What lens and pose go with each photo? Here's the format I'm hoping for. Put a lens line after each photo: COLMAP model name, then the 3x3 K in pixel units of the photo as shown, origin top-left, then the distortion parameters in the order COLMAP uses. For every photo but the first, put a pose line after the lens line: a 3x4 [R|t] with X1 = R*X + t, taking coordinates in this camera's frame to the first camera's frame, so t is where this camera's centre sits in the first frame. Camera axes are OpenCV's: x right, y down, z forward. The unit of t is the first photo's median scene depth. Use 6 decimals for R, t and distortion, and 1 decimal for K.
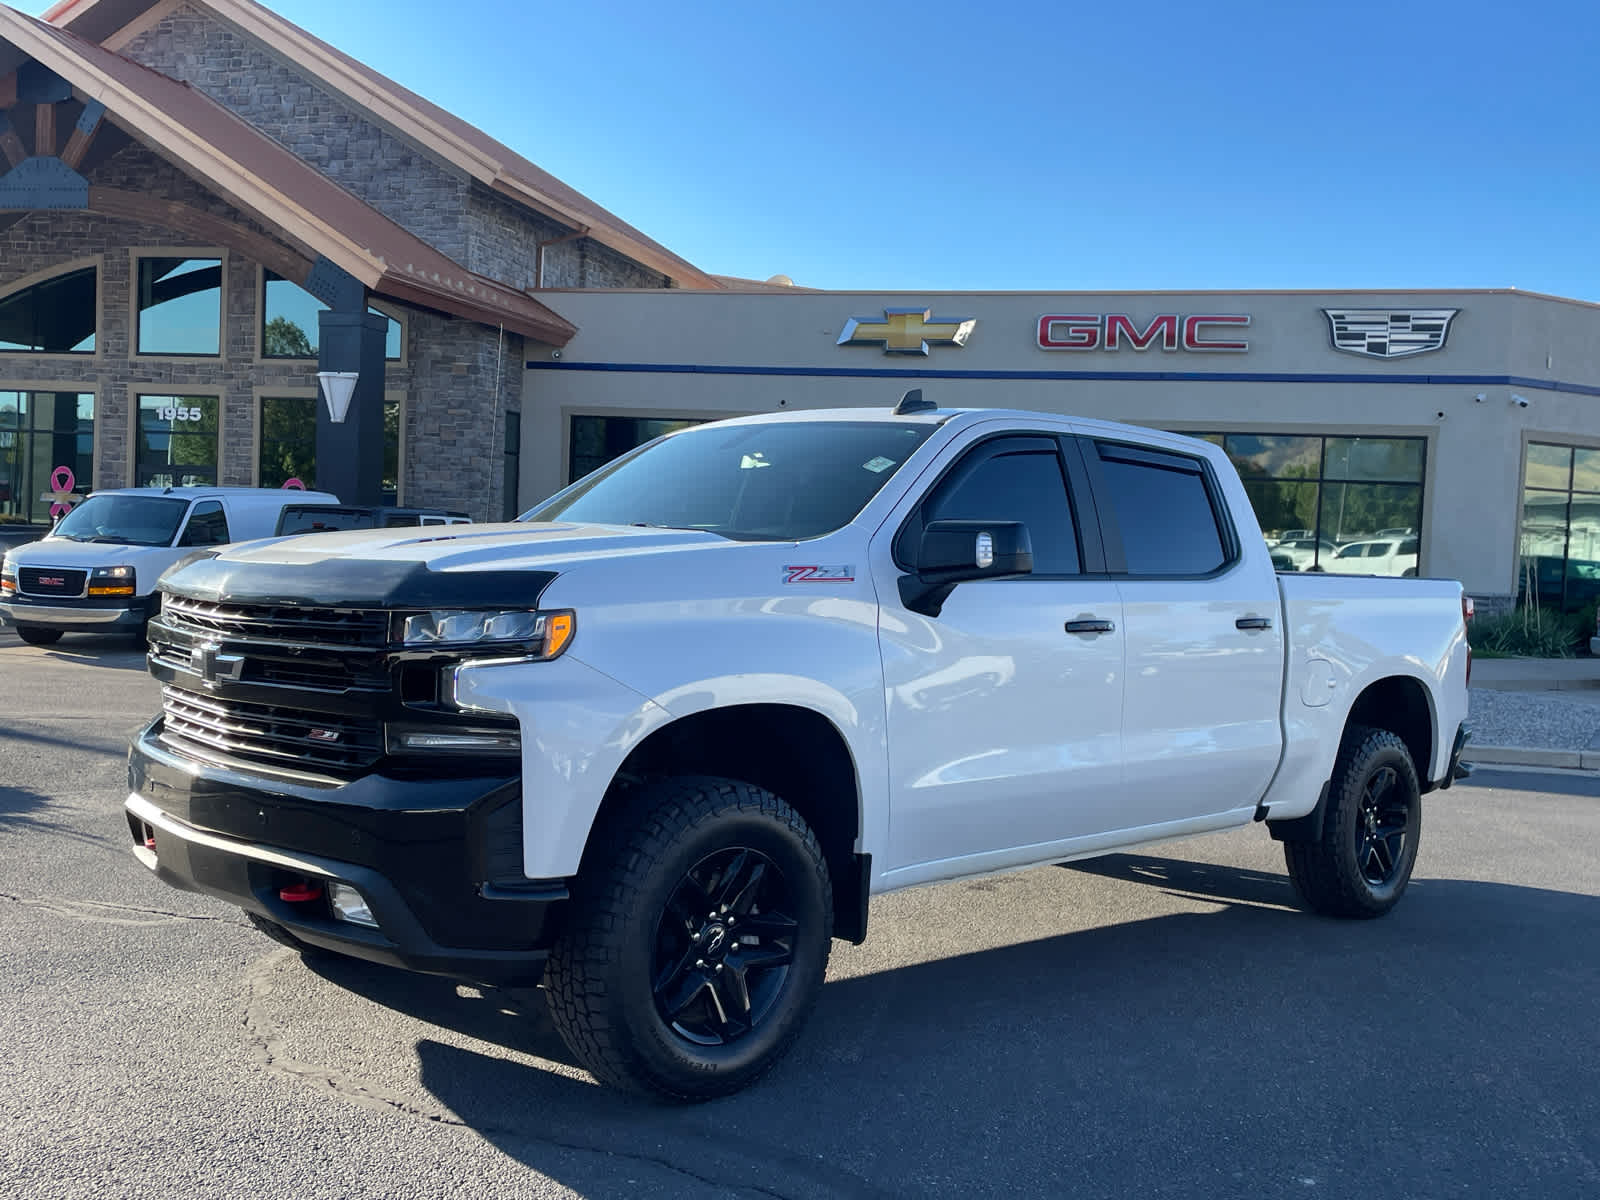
lens RADIAL K [[1552.4, 0, 786.1], [0, 1552.4, 589.7], [0, 0, 1]] dist [0.107747, -0.165130]
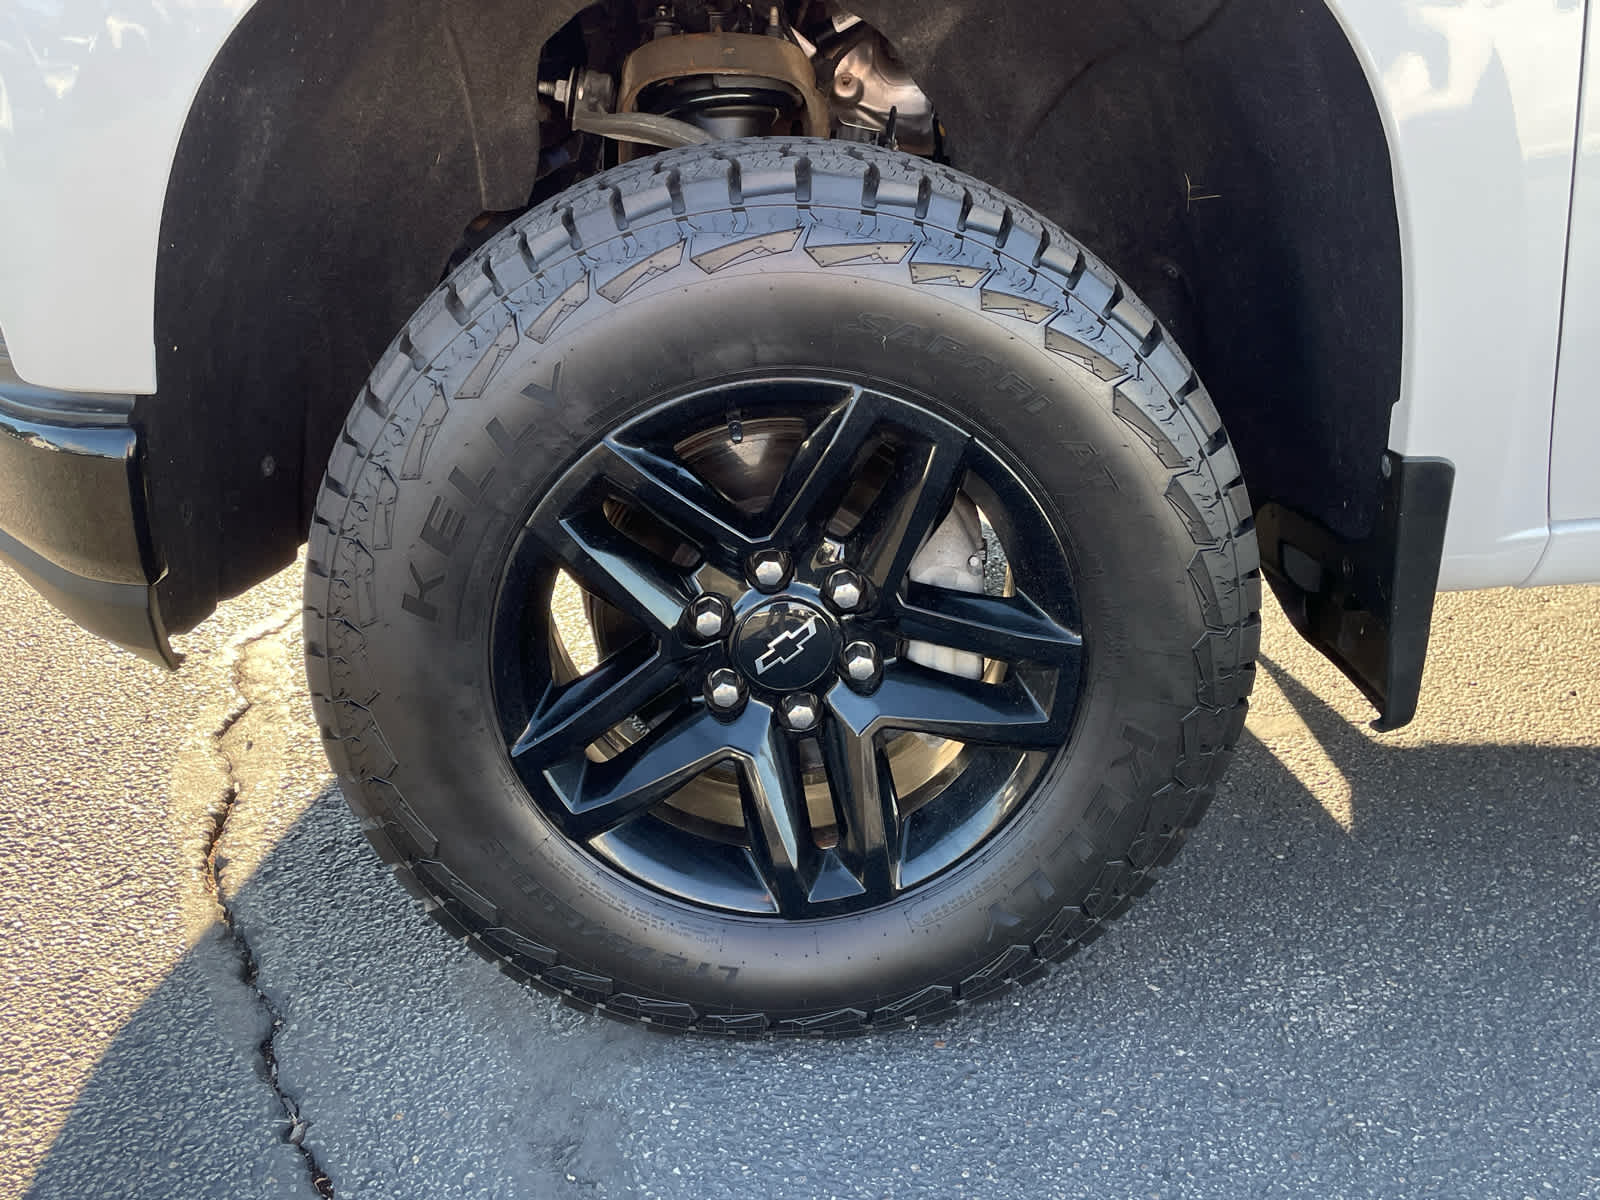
lens RADIAL K [[1552.4, 0, 786.1], [0, 1552.4, 589.7], [0, 0, 1]] dist [0.107747, -0.165130]
pose [[0.733595, 0.218109, -0.643635, 0.023762], [0.010746, 0.943257, 0.331890, 0.014247], [0.679502, -0.250390, 0.689625, 0.107524]]
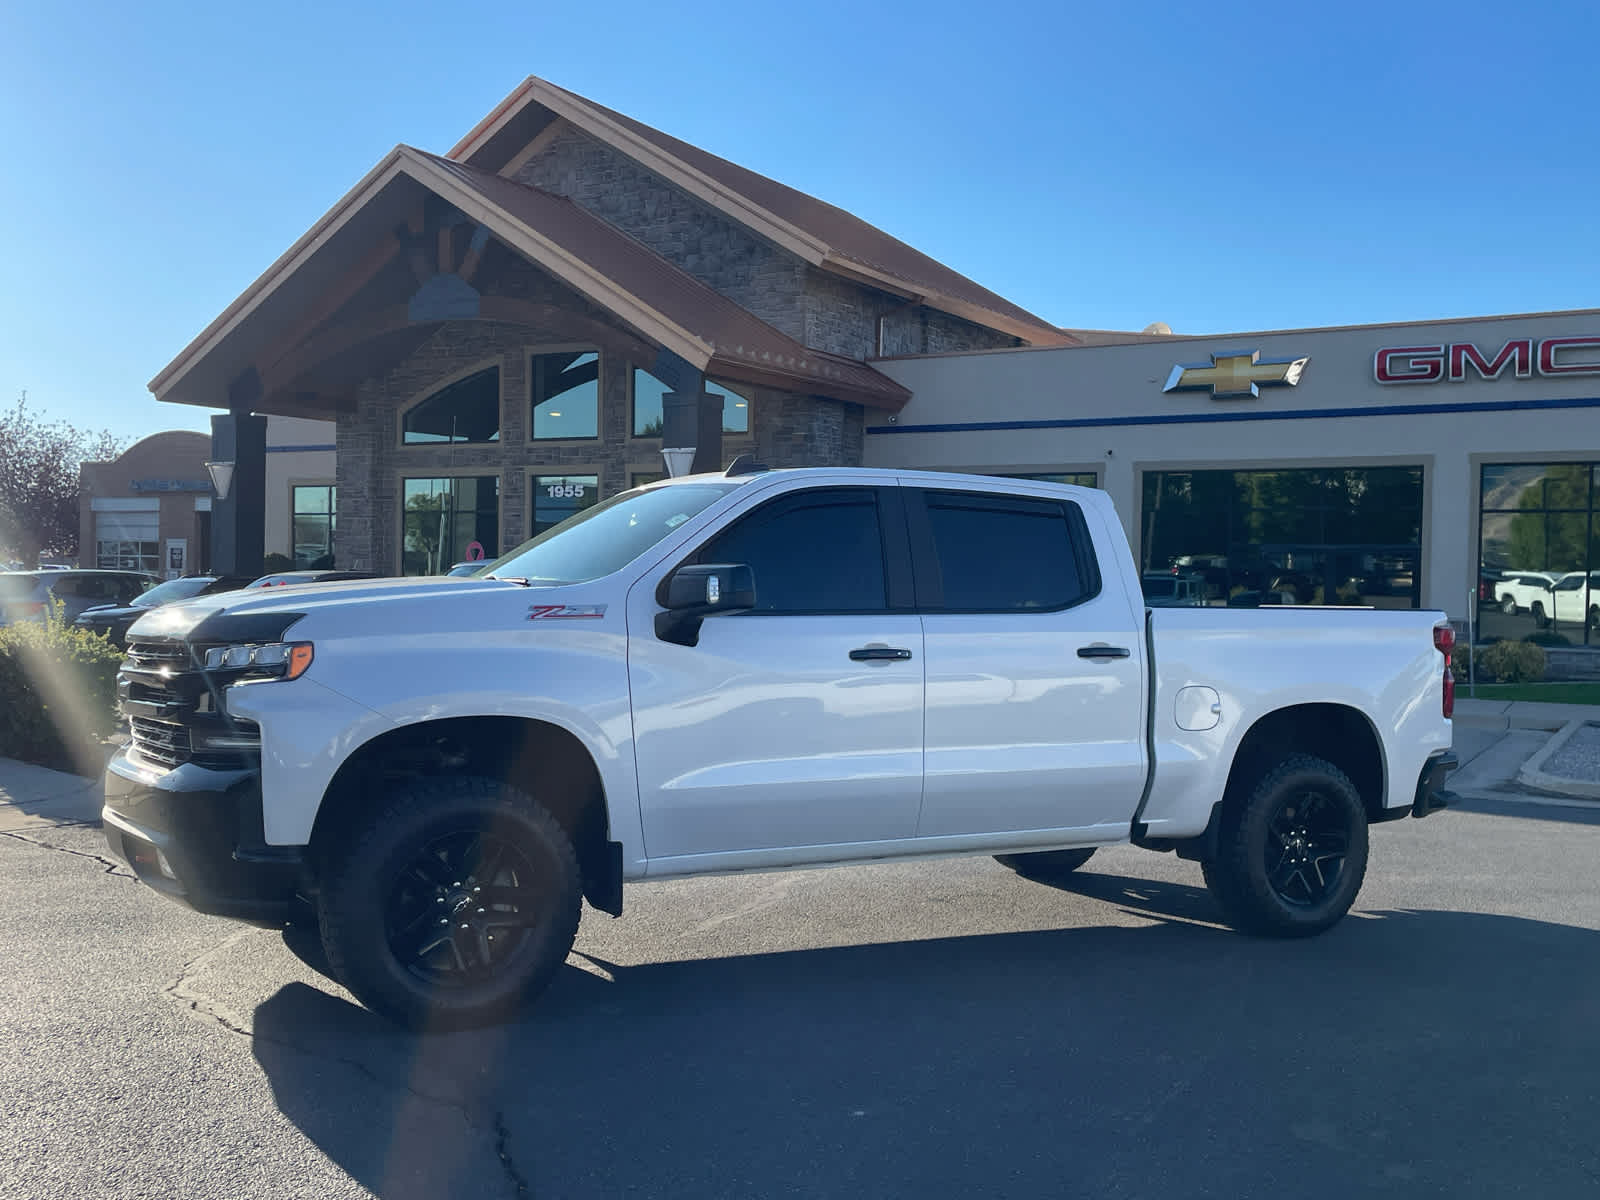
lens RADIAL K [[1544.5, 0, 800.0], [0, 1544.5, 600.0], [0, 0, 1]] dist [0.136862, -0.233755]
pose [[0.962774, -0.023252, -0.269305, 0.078486], [0.015348, 0.999389, -0.031417, 0.003232], [0.269871, 0.026114, 0.962542, -0.020041]]
